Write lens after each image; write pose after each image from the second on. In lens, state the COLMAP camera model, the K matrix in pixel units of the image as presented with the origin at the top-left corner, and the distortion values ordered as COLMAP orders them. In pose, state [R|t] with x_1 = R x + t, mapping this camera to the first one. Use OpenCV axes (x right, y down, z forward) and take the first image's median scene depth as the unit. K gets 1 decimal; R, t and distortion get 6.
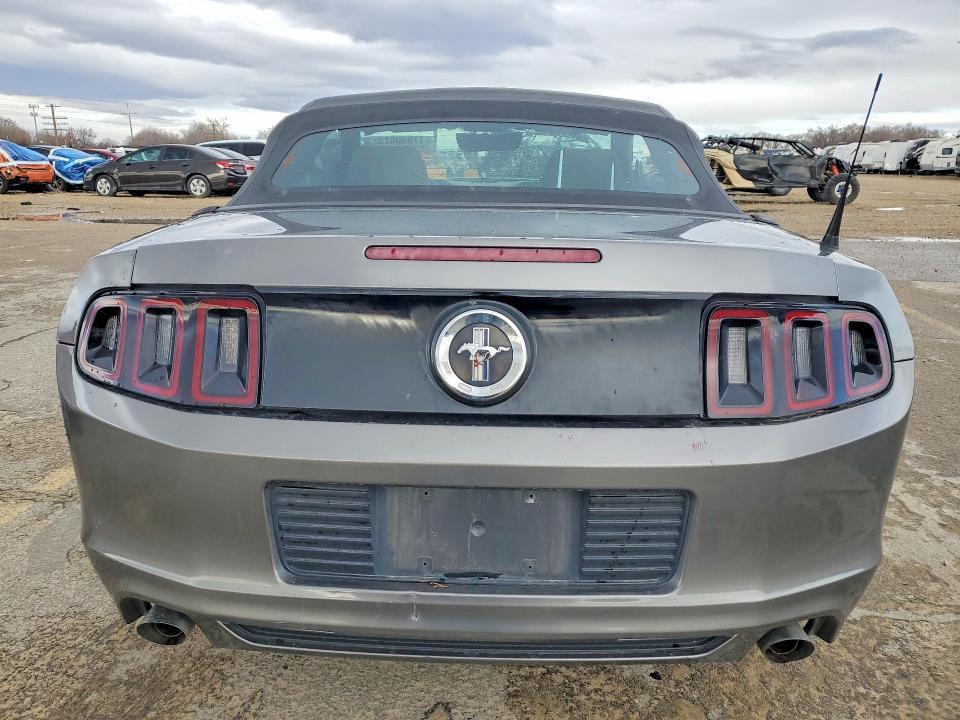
lens RADIAL K [[811.4, 0, 480.0], [0, 811.4, 360.0], [0, 0, 1]] dist [0.034661, 0.004596]
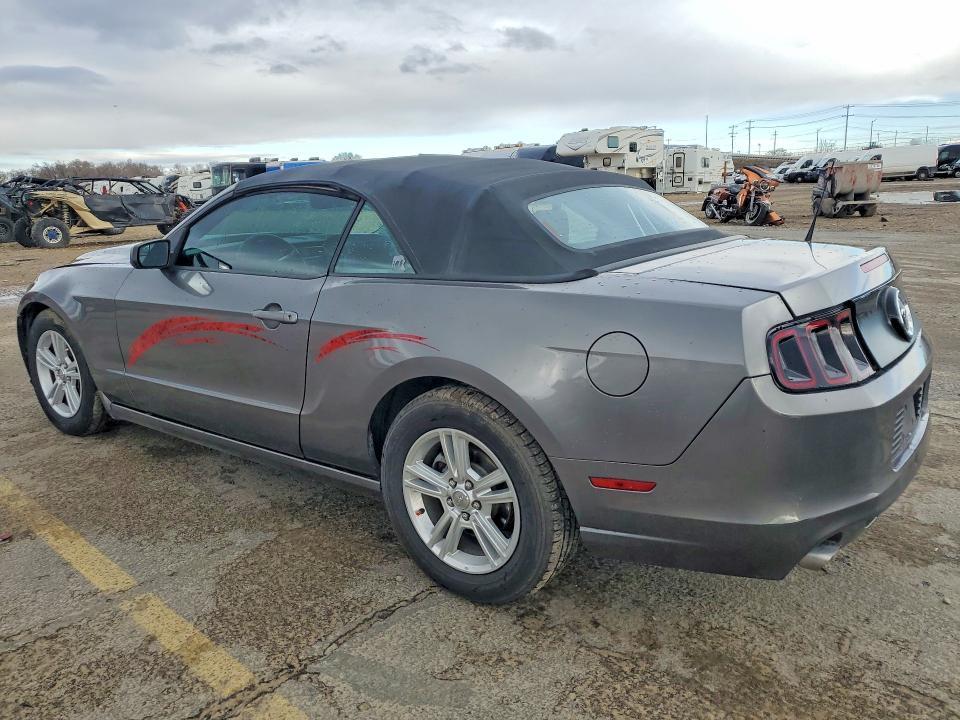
lens RADIAL K [[811.4, 0, 480.0], [0, 811.4, 360.0], [0, 0, 1]] dist [0.034661, 0.004596]
pose [[0.533968, -0.216653, 0.817276, -0.273645], [0.243936, 0.964985, 0.096433, -0.043133], [-0.809552, 0.147871, 0.568120, 0.096761]]
